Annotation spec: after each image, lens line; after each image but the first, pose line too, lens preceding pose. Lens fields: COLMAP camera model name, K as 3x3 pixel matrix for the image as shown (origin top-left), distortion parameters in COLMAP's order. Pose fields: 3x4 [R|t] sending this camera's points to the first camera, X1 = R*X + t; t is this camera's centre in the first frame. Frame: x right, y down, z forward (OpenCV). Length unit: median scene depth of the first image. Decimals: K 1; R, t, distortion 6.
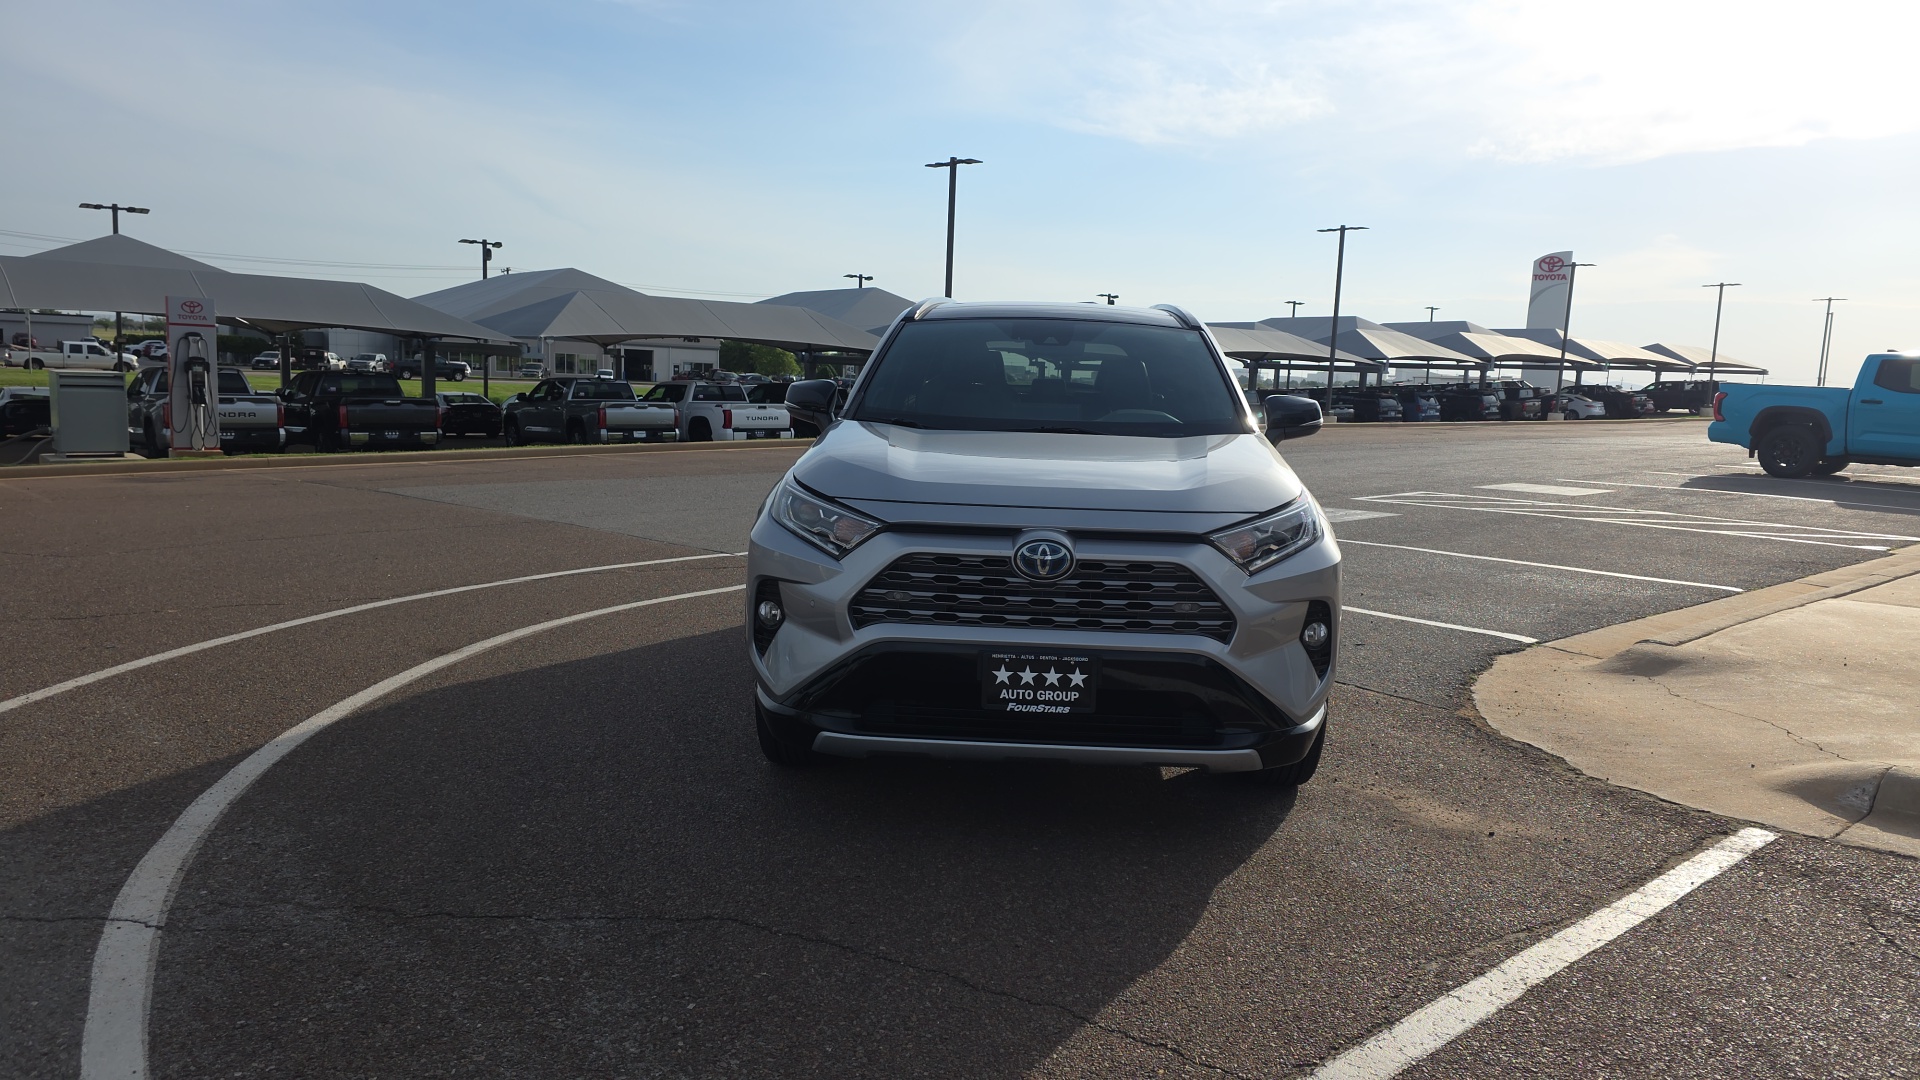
lens RADIAL K [[1297.9, 0, 1001.0], [0, 1297.9, 529.4], [0, 0, 1]] dist [0.061237, -0.069383]
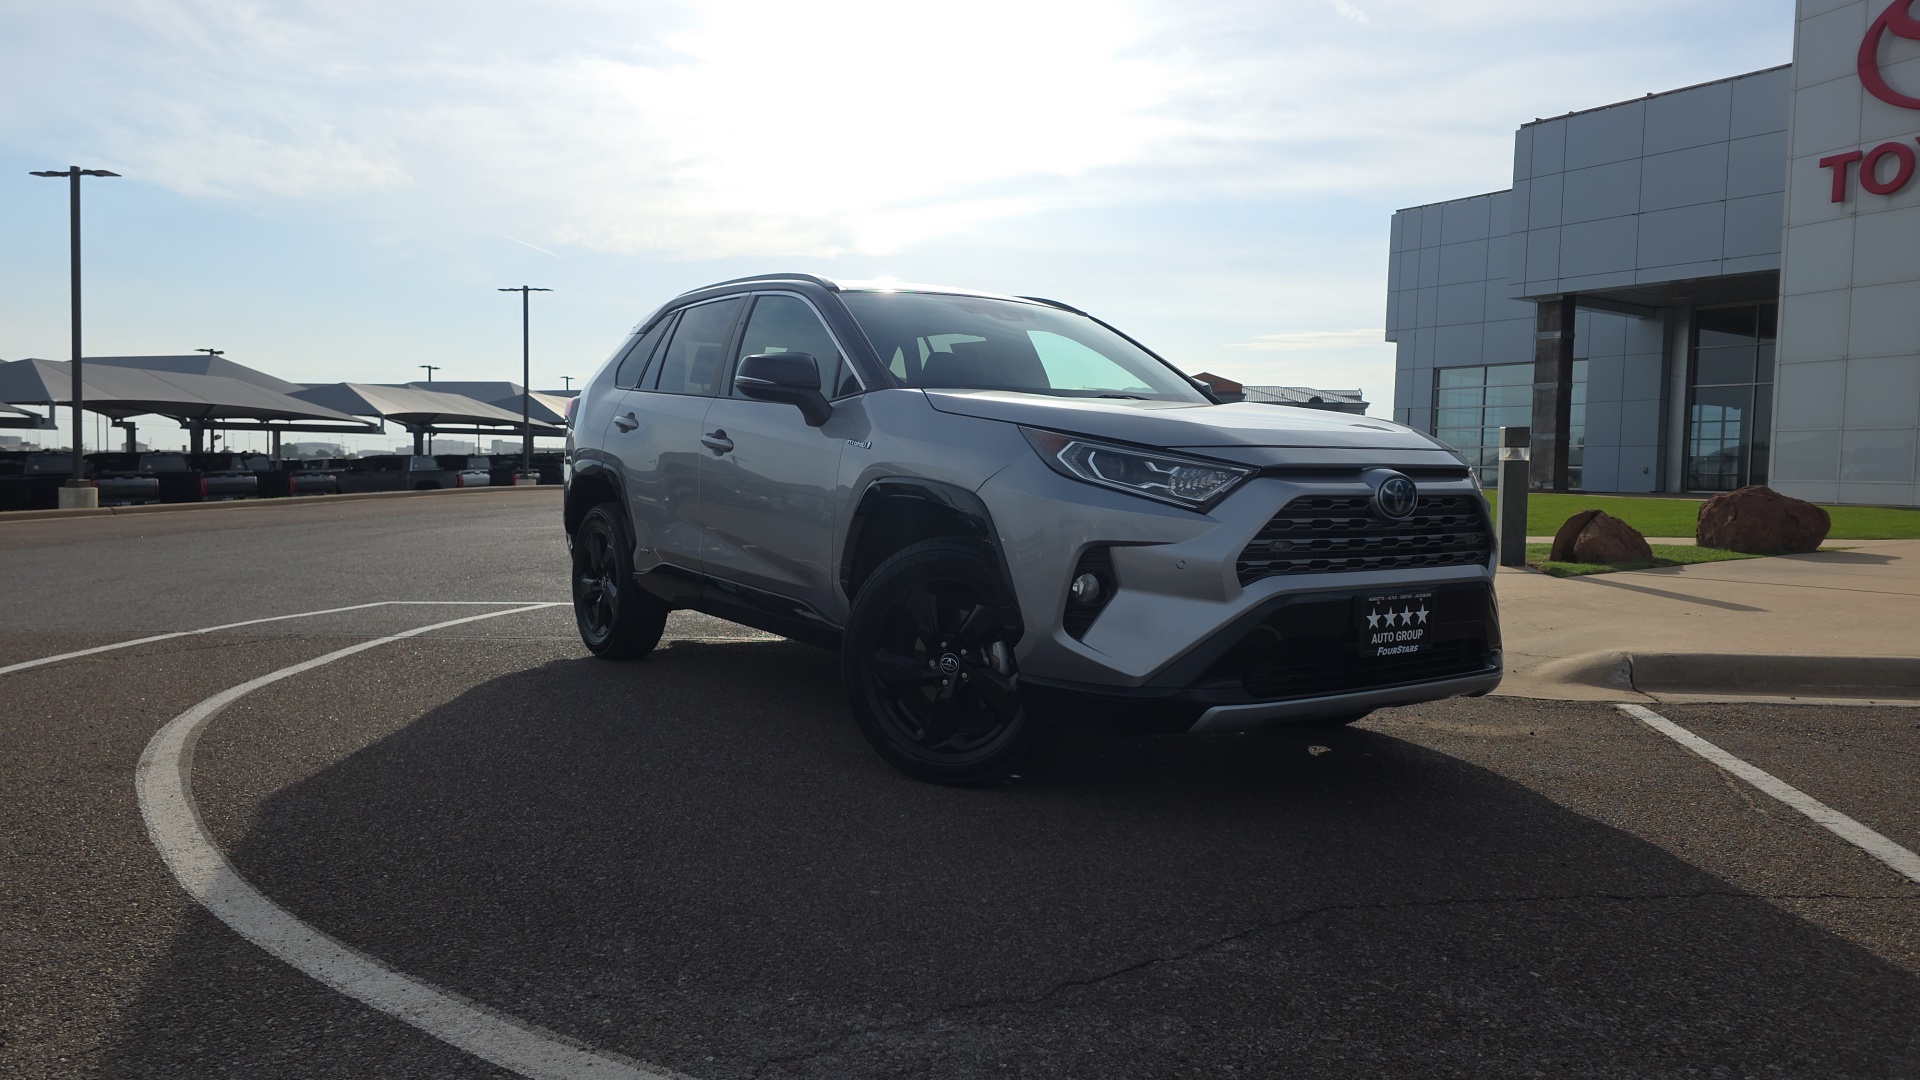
lens RADIAL K [[1297.9, 0, 951.9], [0, 1297.9, 526.8], [0, 0, 1]] dist [0.061237, -0.069383]
pose [[0.807067, -0.044858, 0.588754, -0.113826], [0.078673, 0.996389, -0.031929, 0.006922], [-0.585195, 0.072088, 0.807682, 0.054220]]
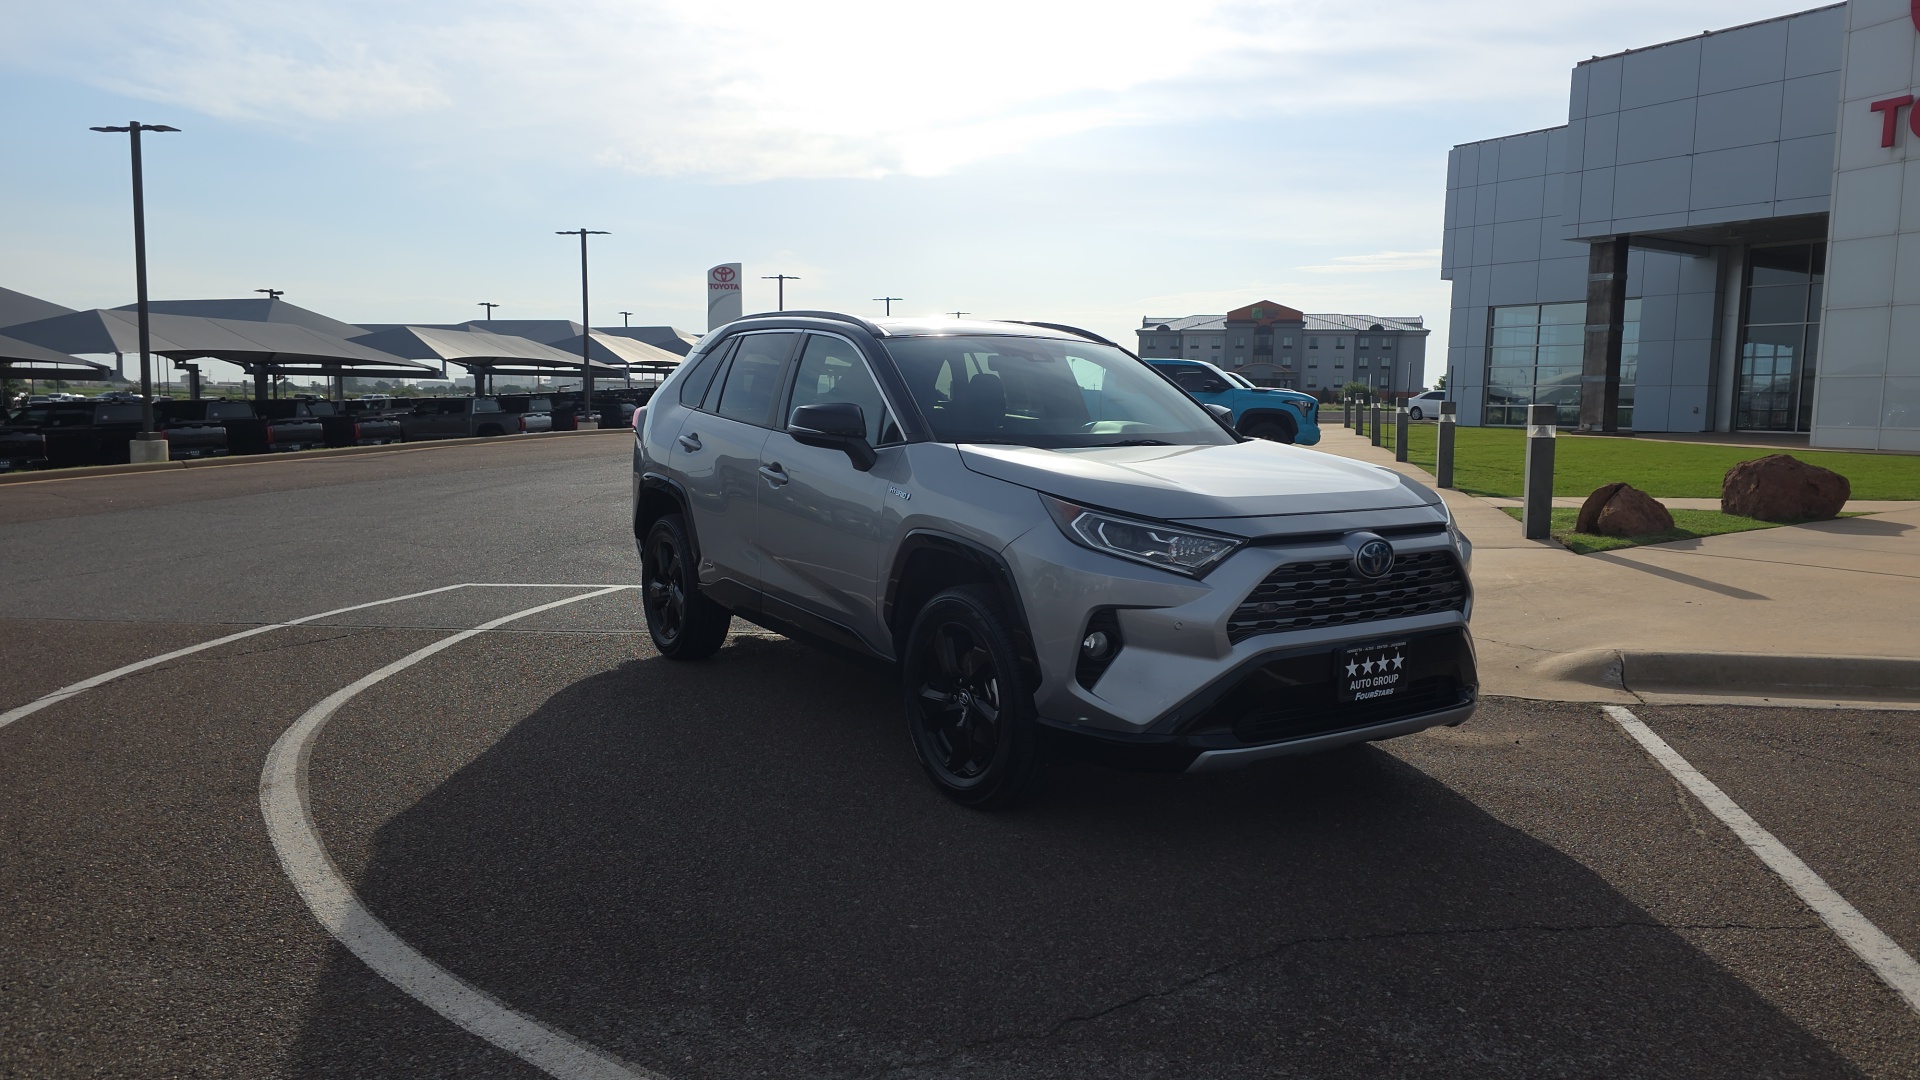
lens RADIAL K [[1297.9, 0, 996.8], [0, 1297.9, 515.7], [0, 0, 1]] dist [0.061237, -0.069383]
pose [[0.813123, -0.078395, 0.576789, -0.119521], [0.085765, 0.996210, 0.014495, -0.007900], [-0.575739, 0.037682, 0.816765, 0.037527]]
